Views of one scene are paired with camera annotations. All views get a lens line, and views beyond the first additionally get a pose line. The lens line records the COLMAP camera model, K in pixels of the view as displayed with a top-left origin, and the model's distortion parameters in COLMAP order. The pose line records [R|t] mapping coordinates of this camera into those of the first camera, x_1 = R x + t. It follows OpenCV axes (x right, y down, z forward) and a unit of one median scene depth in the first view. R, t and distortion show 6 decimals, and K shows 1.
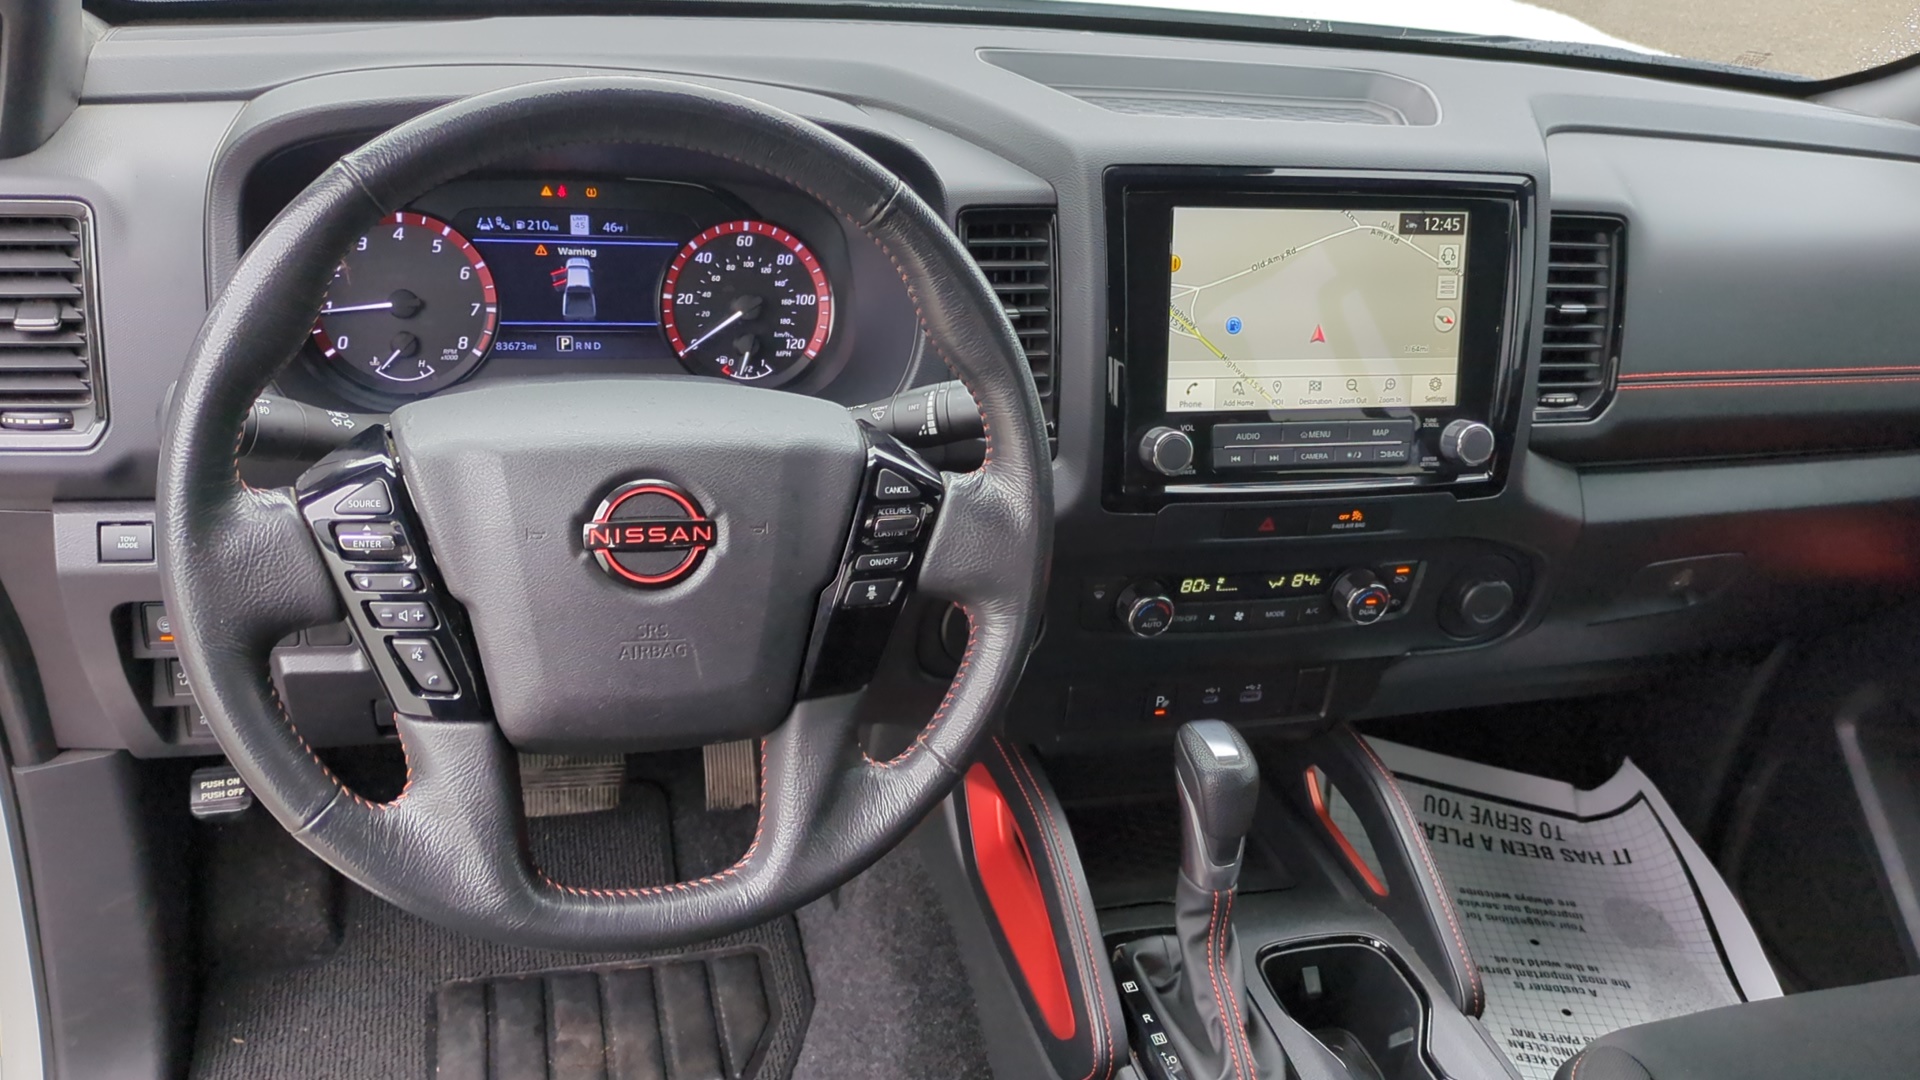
lens RADIAL K [[1589.8, 0, 960.0], [0, 1589.8, 540.0], [0, 0, 1]] dist [0.037778, -0.008196]
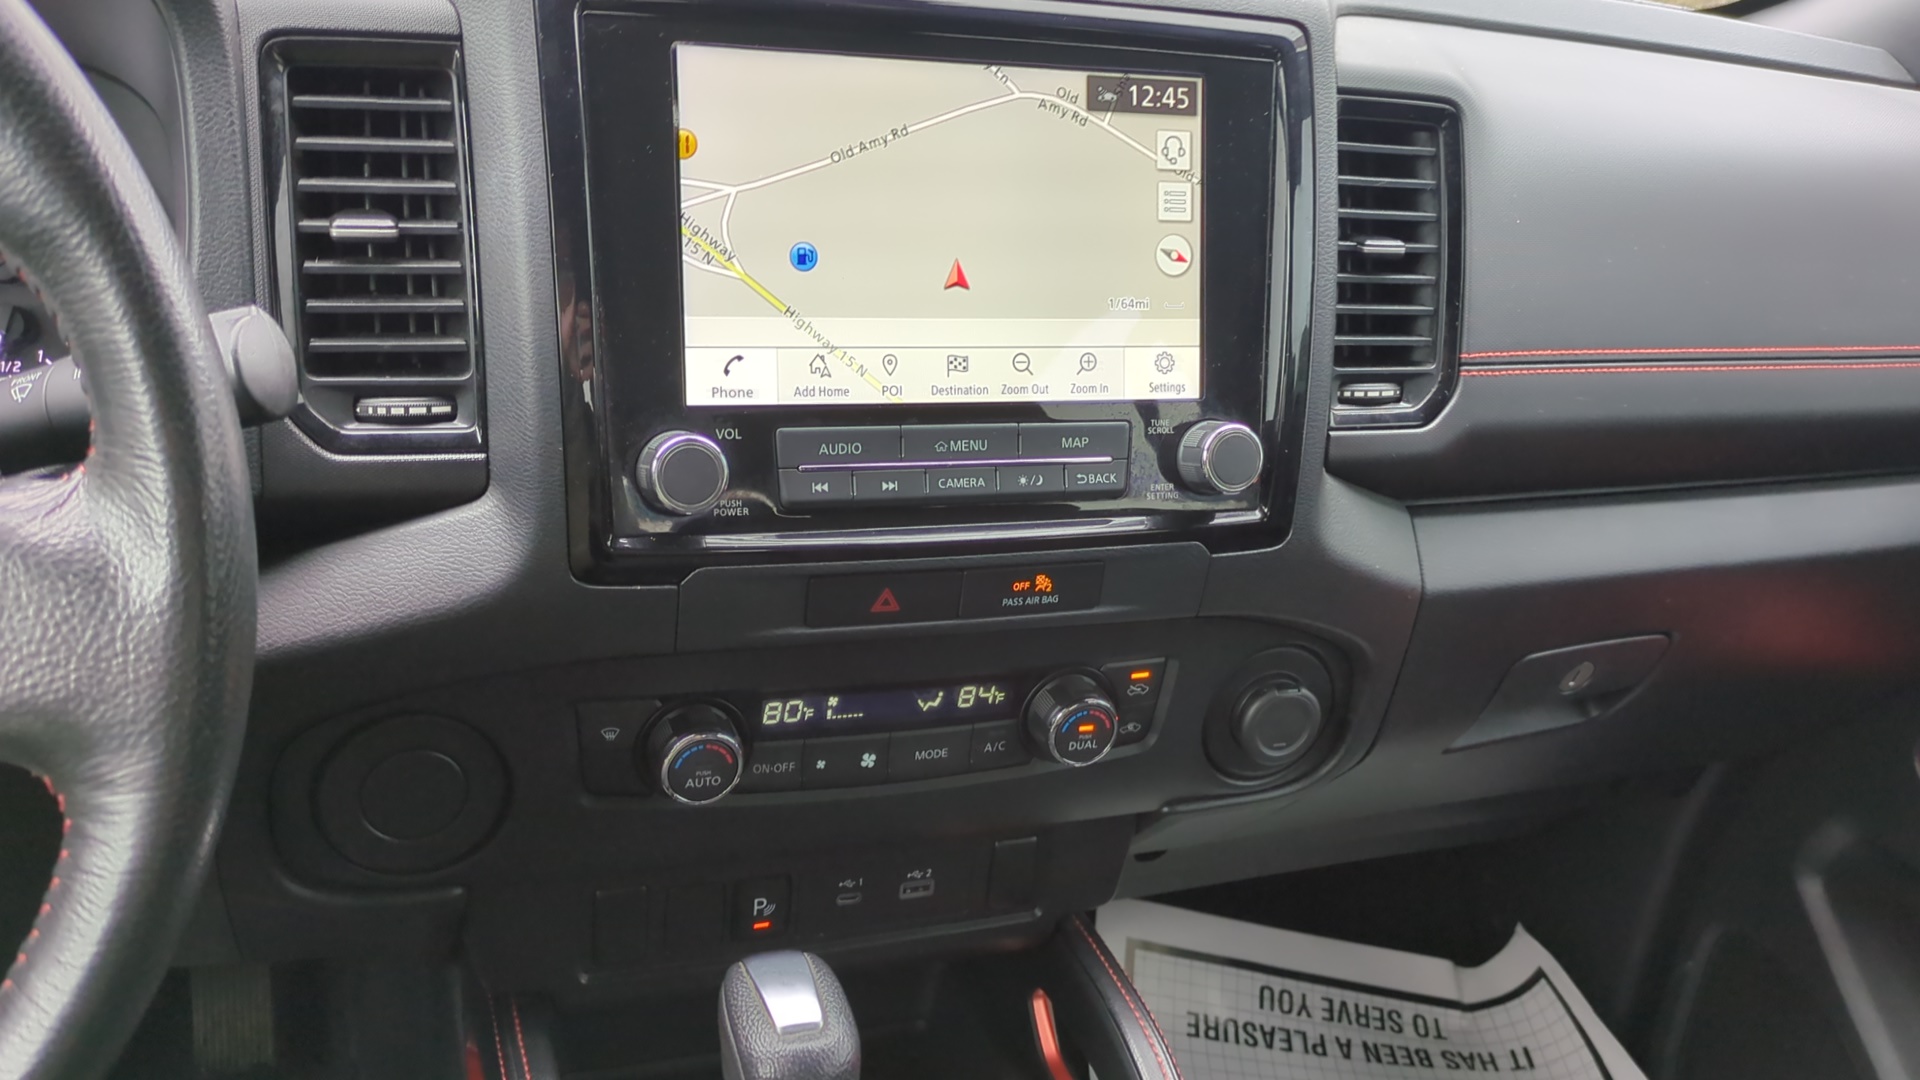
lens RADIAL K [[1618.5, 0, 960.0], [0, 1618.5, 540.0], [0, 0, 1]] dist [0.089885, -0.191380]
pose [[0.997115, -0.028235, 0.070458, 0.179394], [0.033912, 0.996159, -0.080731, 0.016732], [-0.067908, 0.082887, 0.994243, 0.408211]]
